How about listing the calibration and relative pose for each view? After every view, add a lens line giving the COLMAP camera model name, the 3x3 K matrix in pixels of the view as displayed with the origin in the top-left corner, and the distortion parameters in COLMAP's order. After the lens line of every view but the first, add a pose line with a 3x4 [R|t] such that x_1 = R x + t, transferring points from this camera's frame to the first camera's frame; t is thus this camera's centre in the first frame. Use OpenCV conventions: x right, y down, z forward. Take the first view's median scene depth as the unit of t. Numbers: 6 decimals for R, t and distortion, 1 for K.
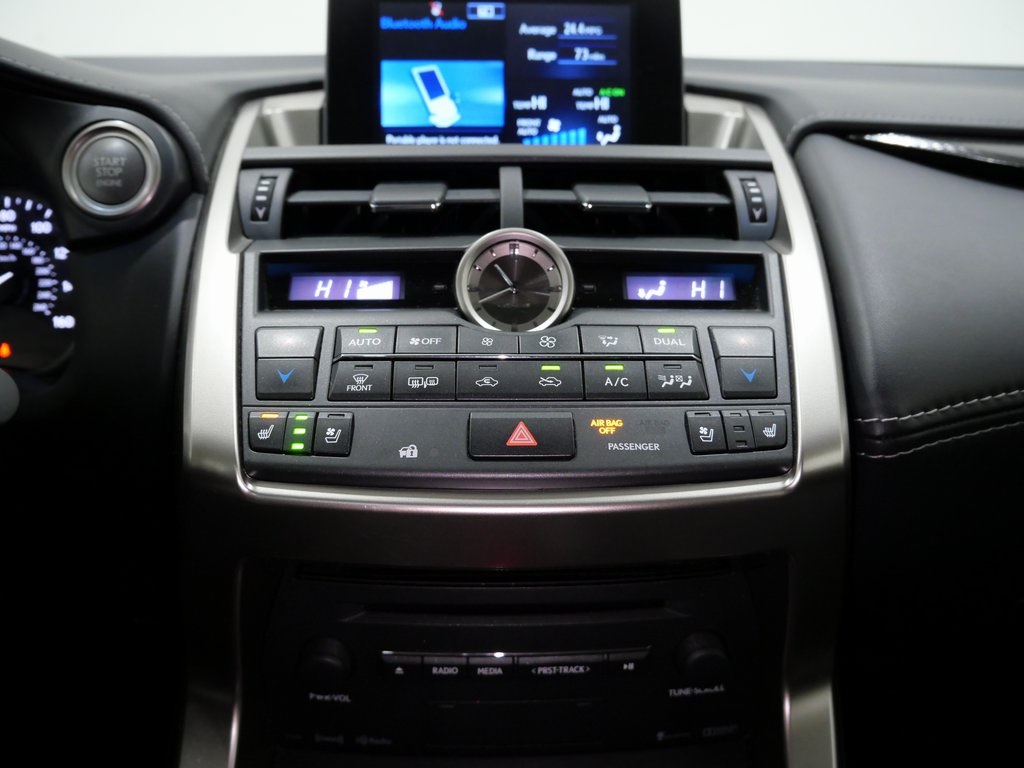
lens RADIAL K [[724.3, 0, 510.4], [0, 724.3, 386.1], [0, 0, 1]] dist [-0.038405, 0.002887]
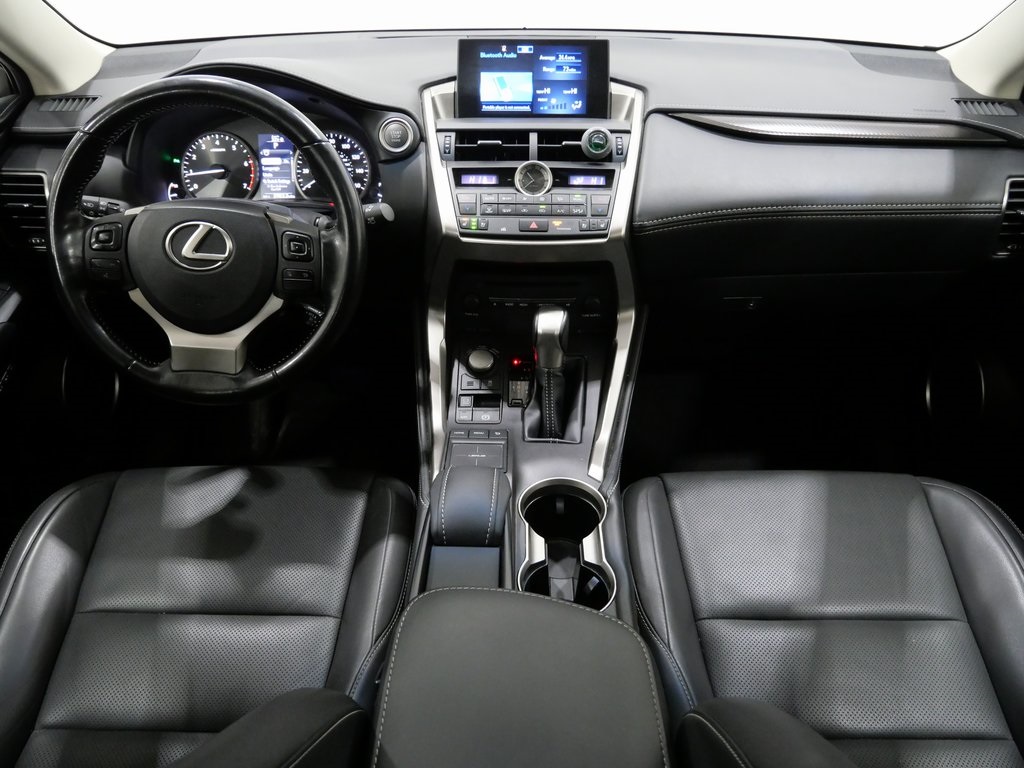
lens RADIAL K [[724.7, 0, 512.0], [0, 724.7, 384.0], [0, 0, 1]] dist [-0.037623, 0.002121]
pose [[0.999114, 0.020894, -0.036543, 0.044714], [-0.012317, 0.975228, 0.220858, 0.033784], [0.040252, -0.220212, 0.974621, -2.195577]]
